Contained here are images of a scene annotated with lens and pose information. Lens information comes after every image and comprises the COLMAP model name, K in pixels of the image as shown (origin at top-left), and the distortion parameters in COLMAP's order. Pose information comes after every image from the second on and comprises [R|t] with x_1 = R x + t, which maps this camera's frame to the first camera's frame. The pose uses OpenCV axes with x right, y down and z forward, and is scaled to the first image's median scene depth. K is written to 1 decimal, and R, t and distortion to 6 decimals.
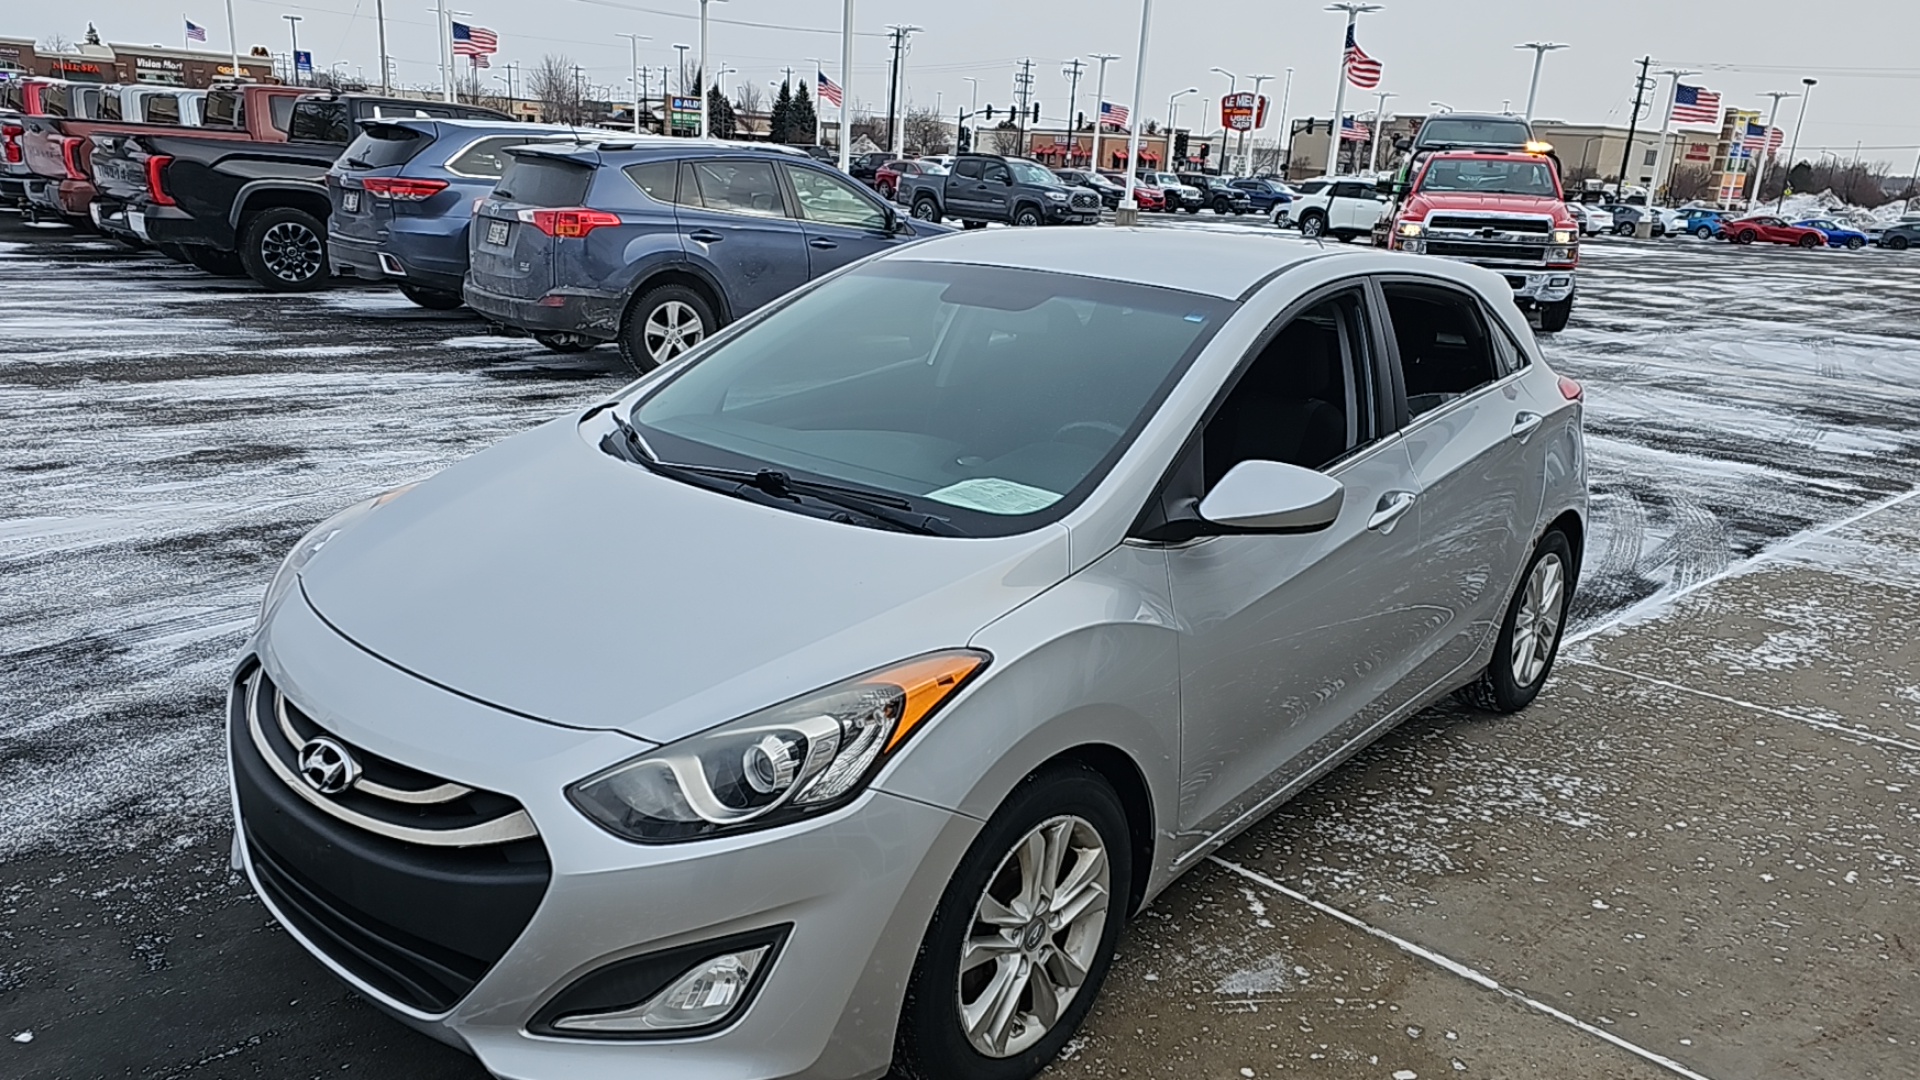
lens RADIAL K [[1348.7, 0, 960.0], [0, 1348.7, 540.0], [0, 0, 1]] dist [0.154541, -0.140740]
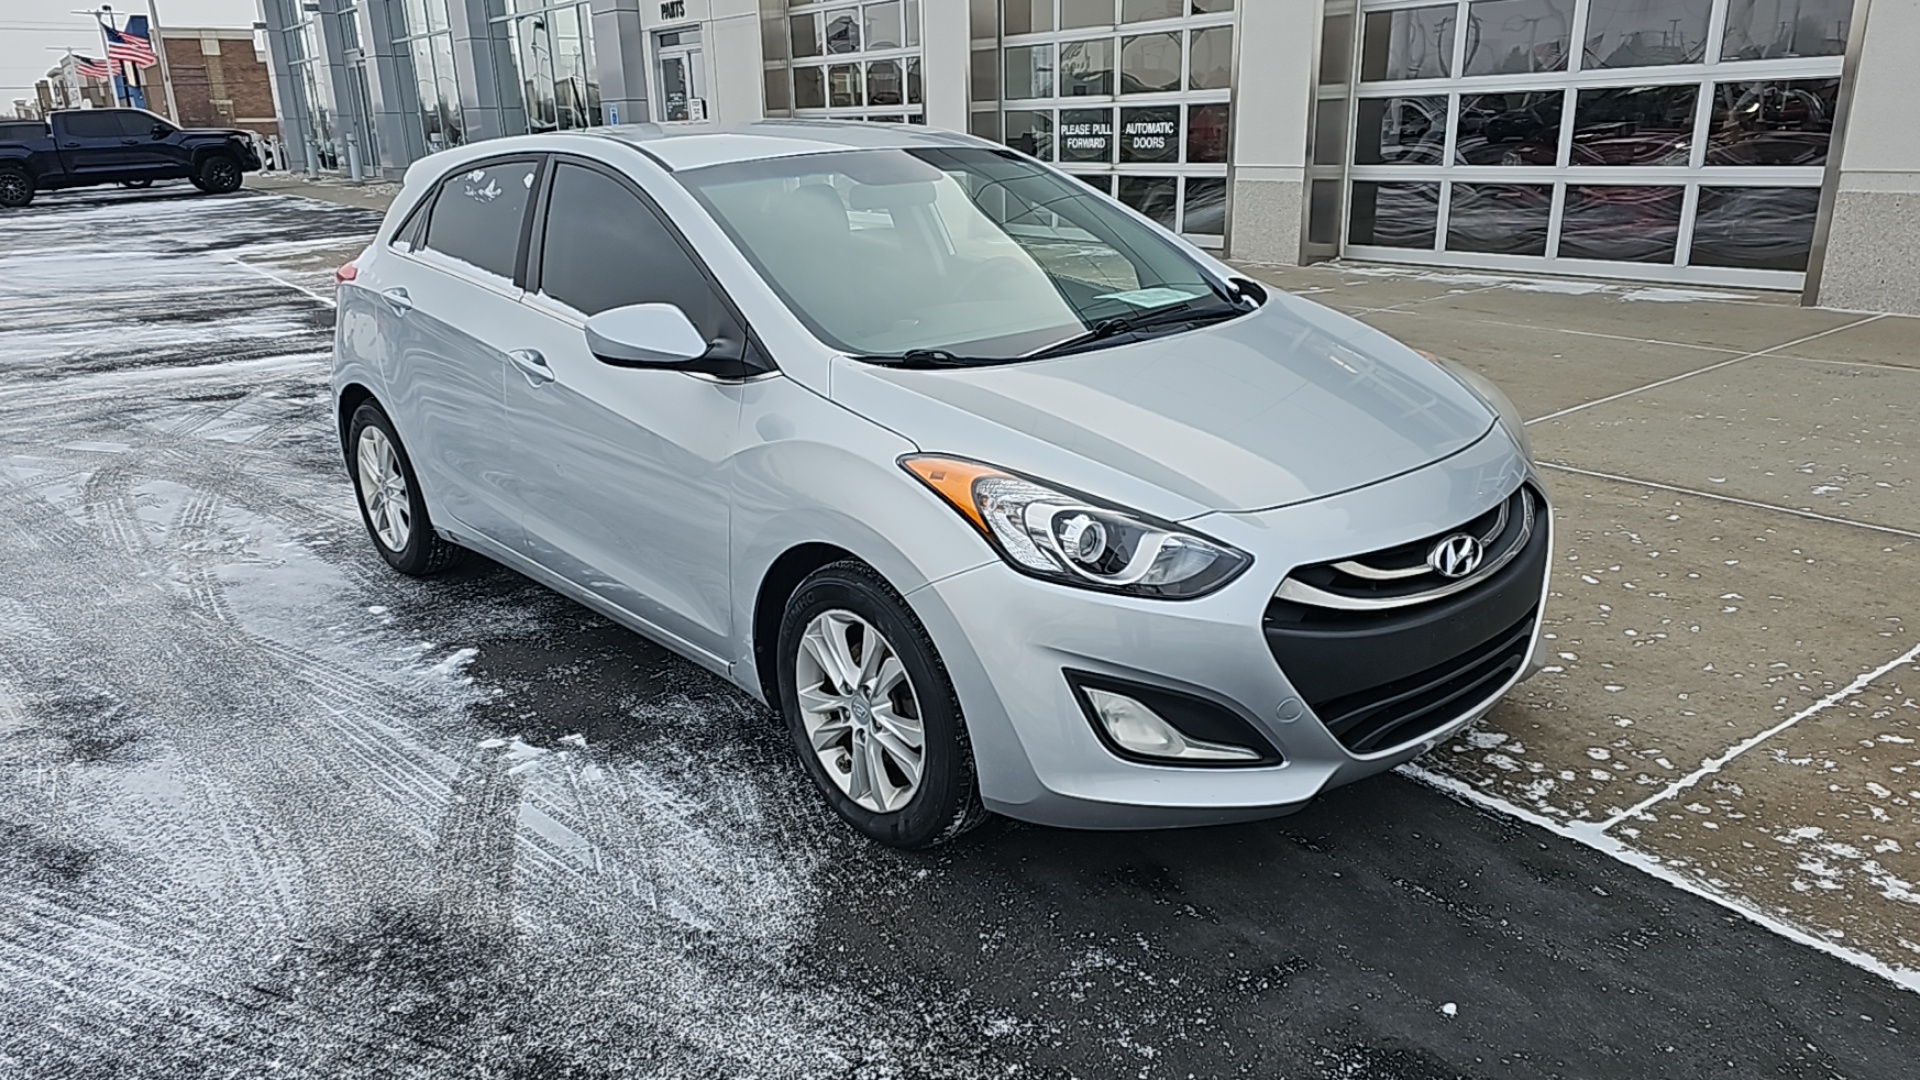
lens RADIAL K [[1368.0, 0, 956.9], [0, 1368.0, 586.3], [0, 0, 1]] dist [0.083478, -0.063775]
pose [[0.137723, -0.378041, 0.915488, -0.818441], [0.303944, 0.895831, 0.324199, -0.165954], [-0.942683, 0.233607, 0.238280, 0.574702]]
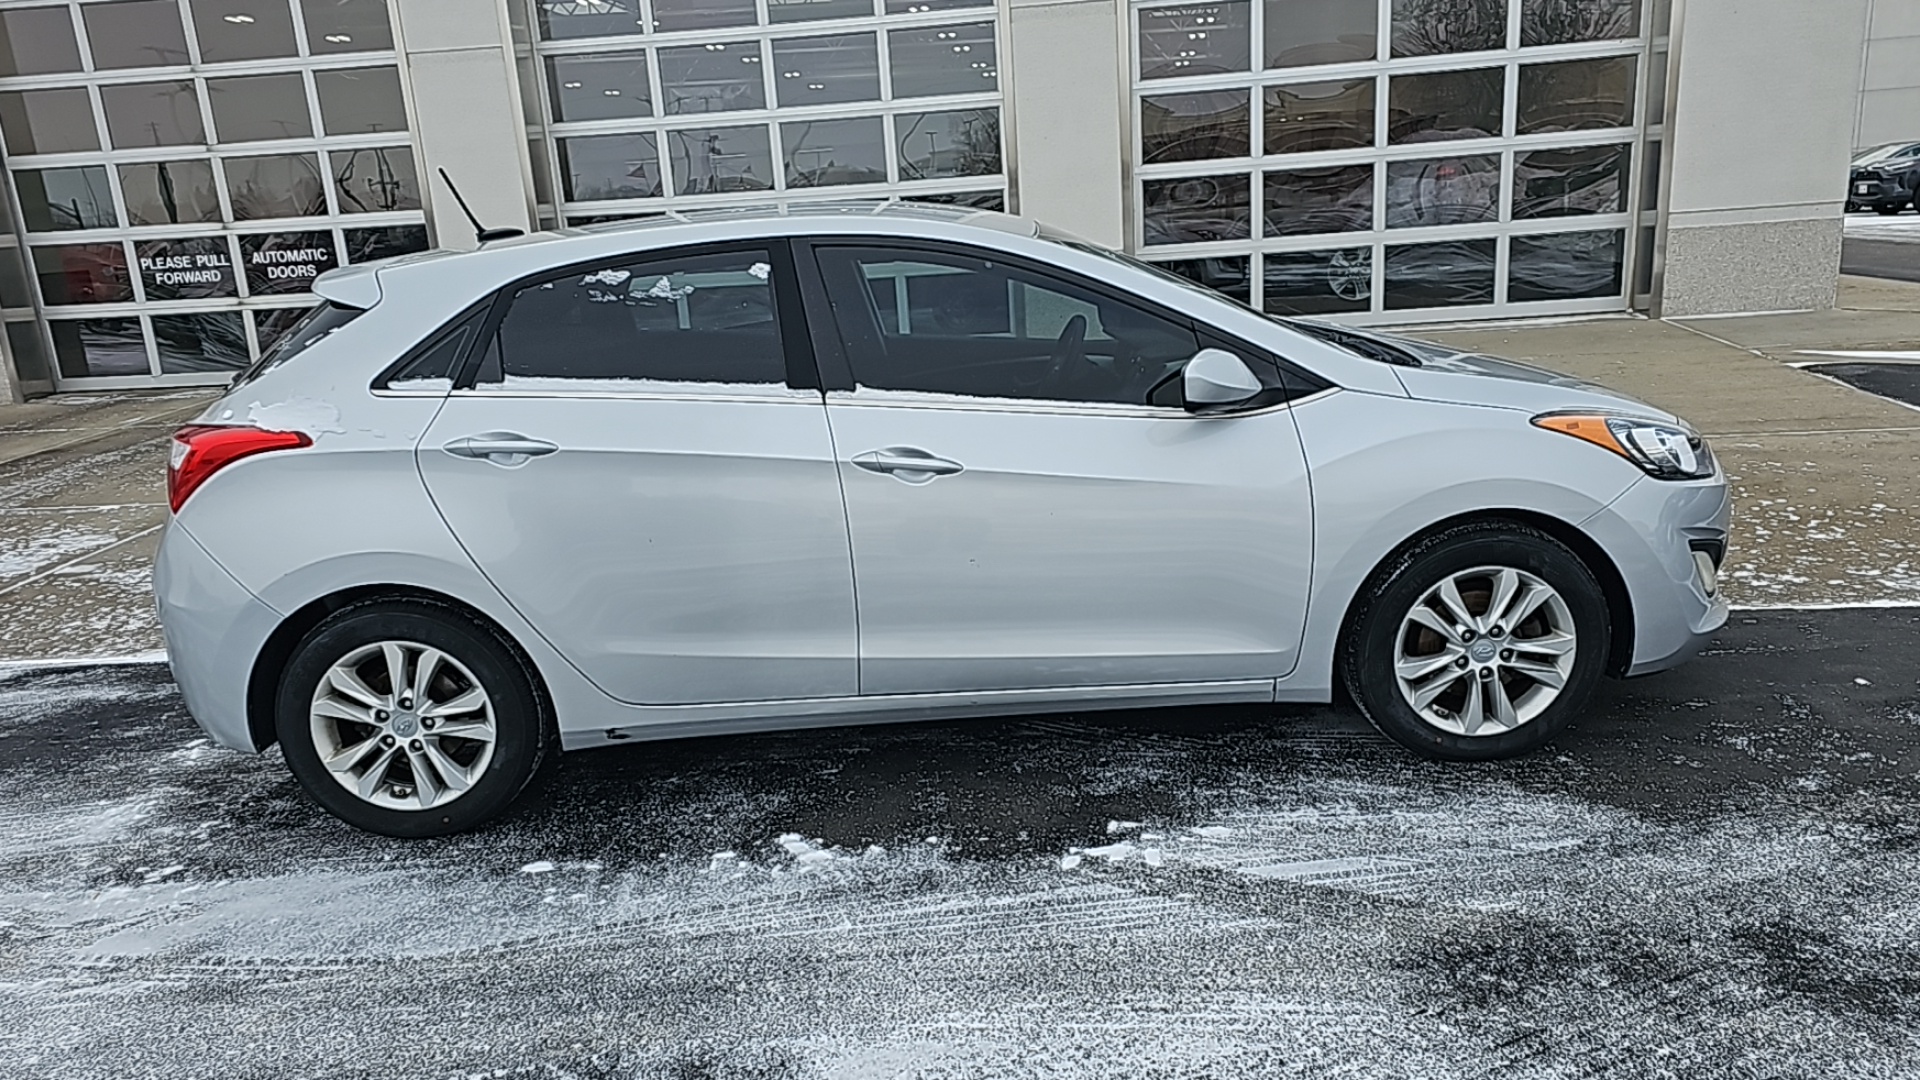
lens RADIAL K [[1362.6, 0, 977.1], [0, 1362.6, 573.8], [0, 0, 1]] dist [0.092303, -0.081404]
pose [[-0.669575, -0.212550, 0.711682, -0.605463], [0.226549, 0.854075, 0.468222, -0.373159], [-0.707351, 0.474741, -0.523714, 1.354425]]
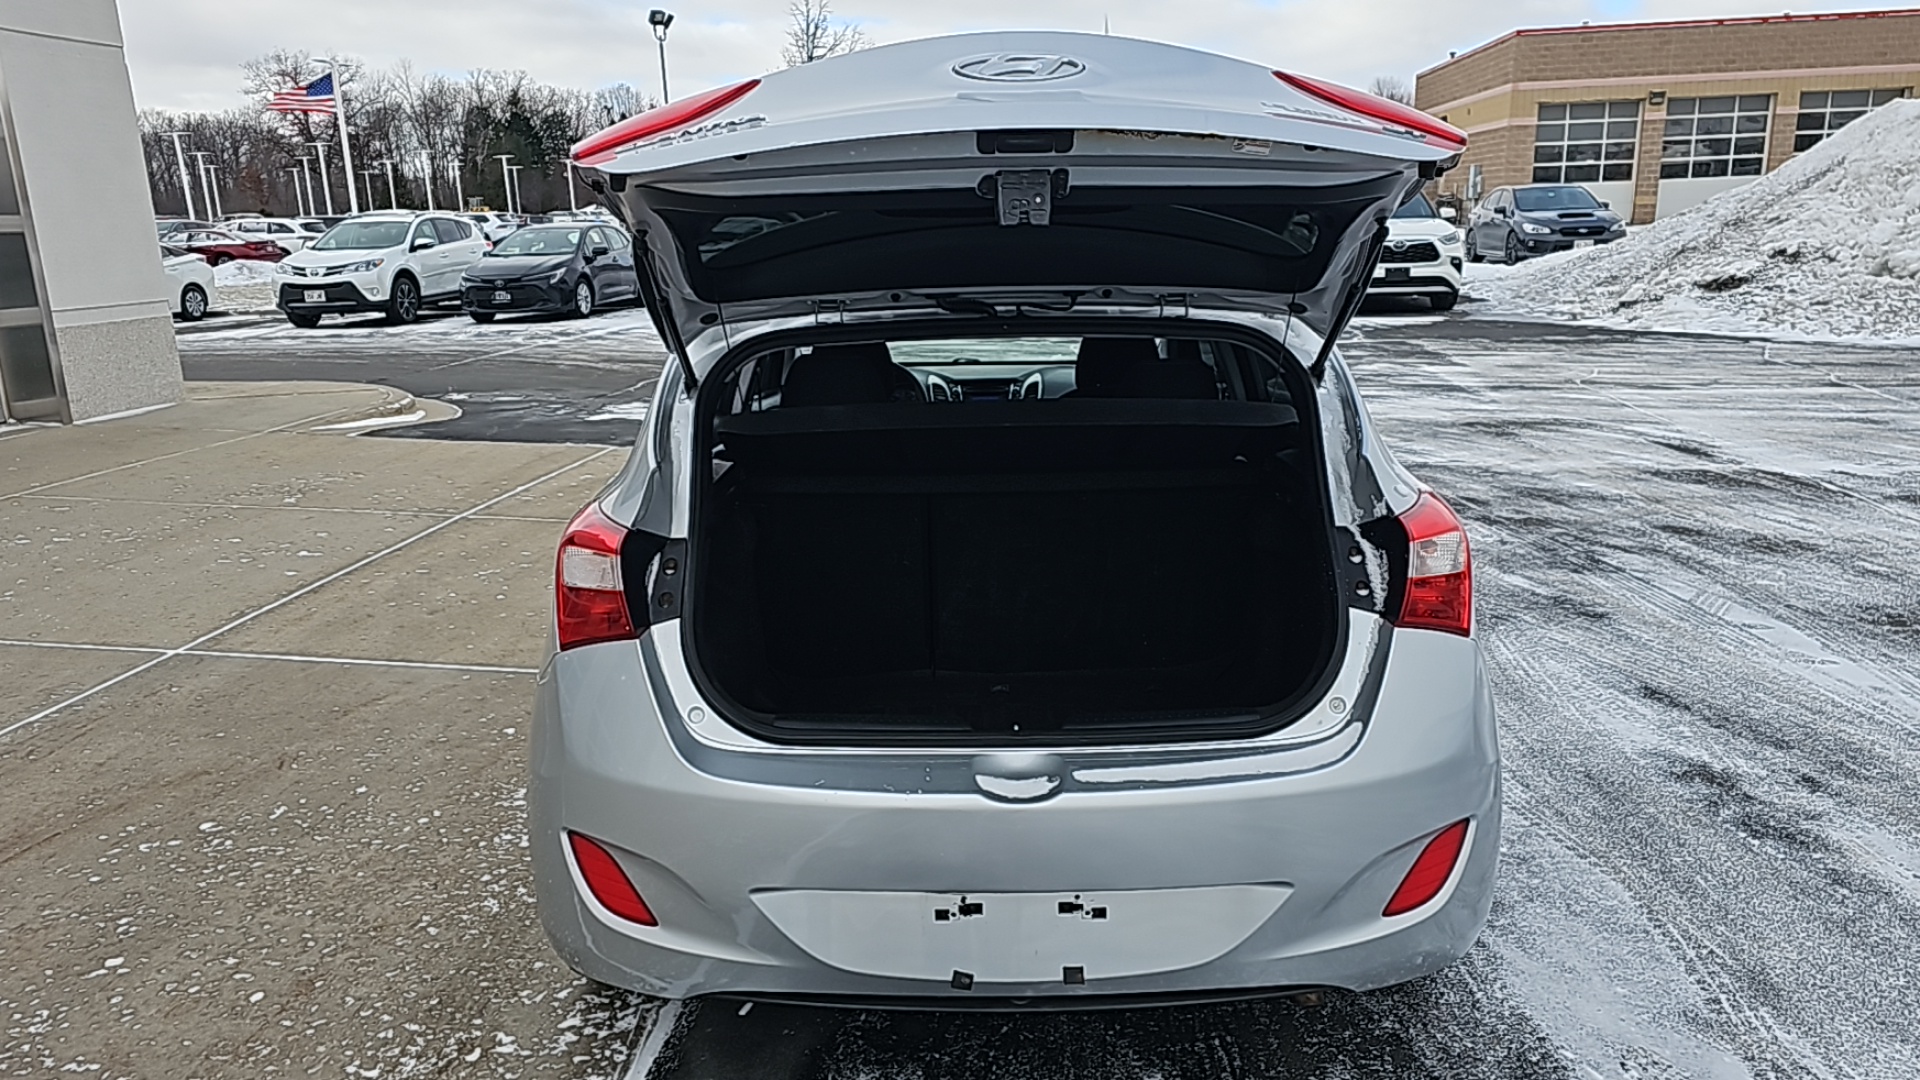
lens RADIAL K [[1352.3, 0, 958.0], [0, 1352.3, 562.1], [0, 0, 1]] dist [0.085556, -0.071045]
pose [[-0.758897, 0.126829, -0.638741, 0.673691], [-0.195799, 0.891026, 0.409554, -0.343744], [0.621079, 0.435874, -0.651364, 1.454818]]
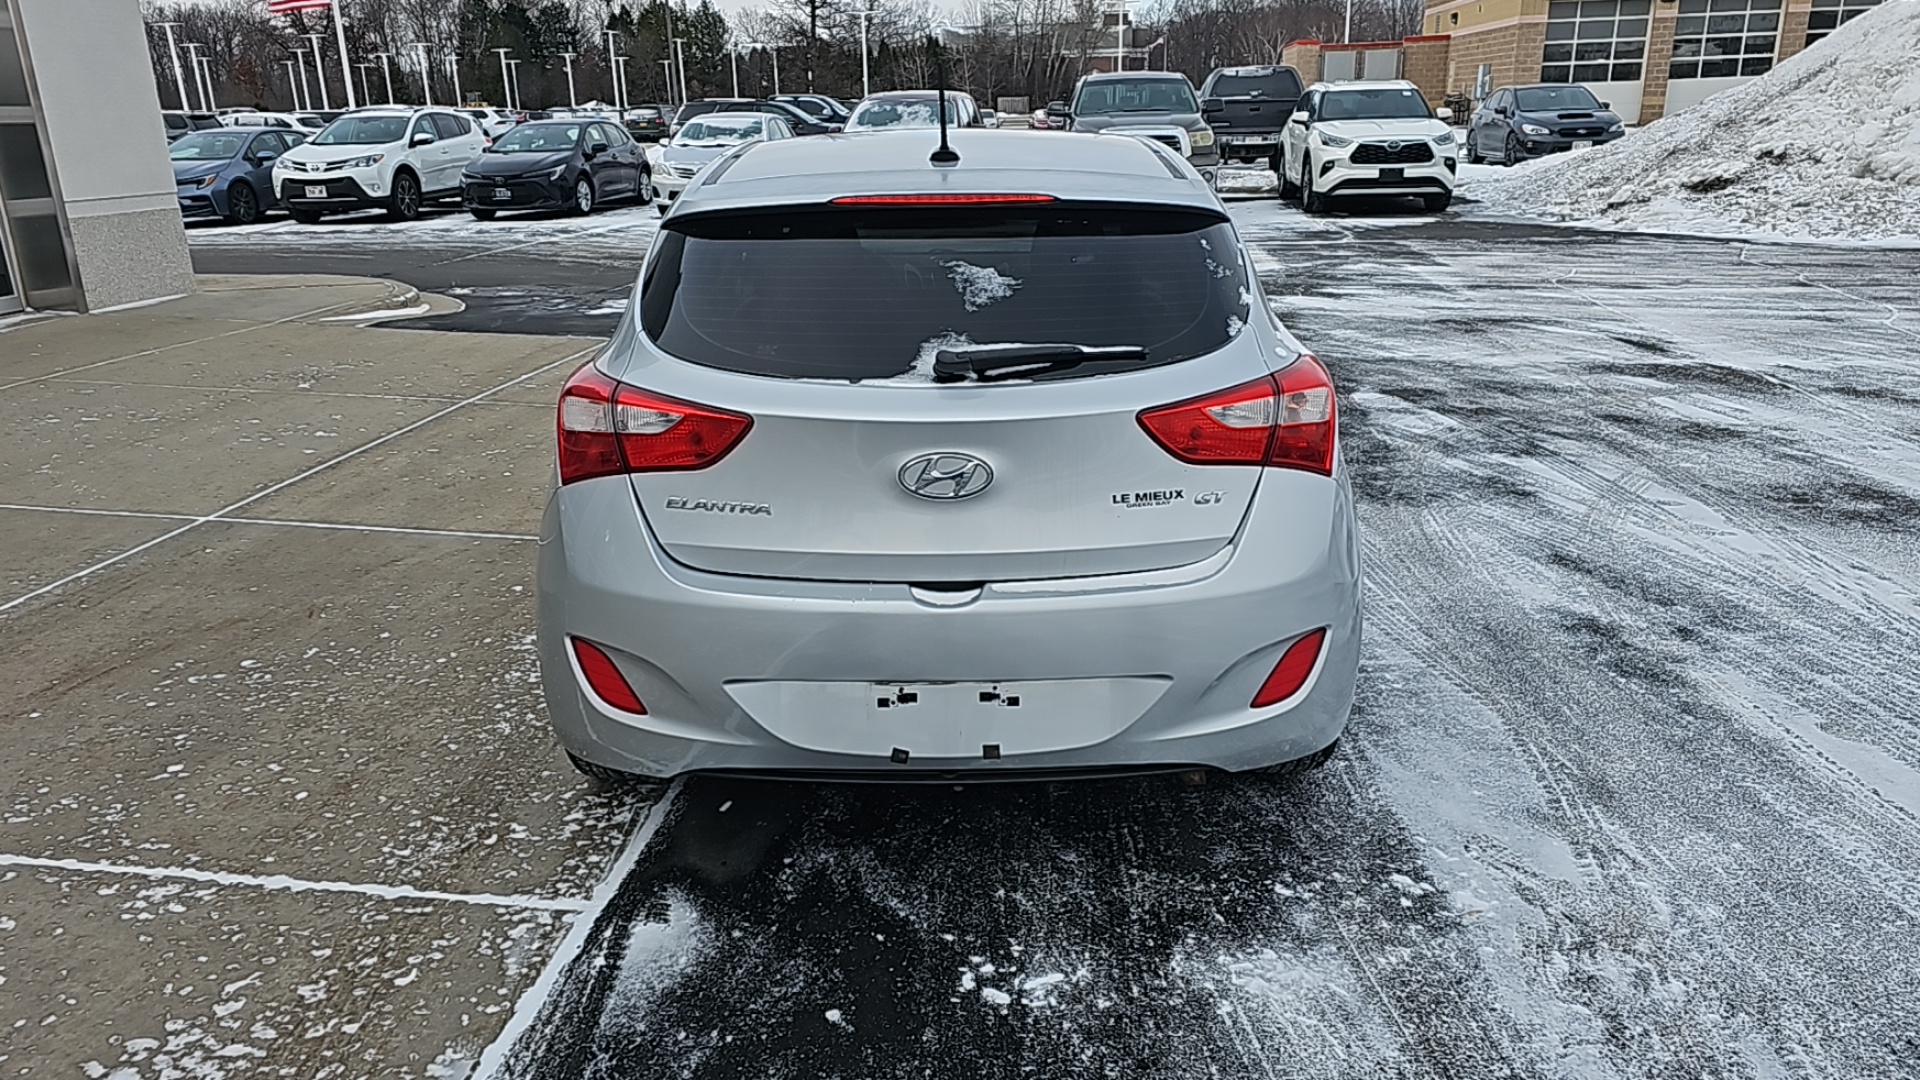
lens RADIAL K [[1347.8, 0, 965.8], [0, 1347.8, 550.0], [0, 0, 1]] dist [0.088393, -0.070618]
pose [[-0.758433, 0.161994, -0.631298, 0.709031], [-0.200397, 0.863733, 0.462392, -0.363005], [0.620178, 0.477203, -0.622621, 1.536961]]
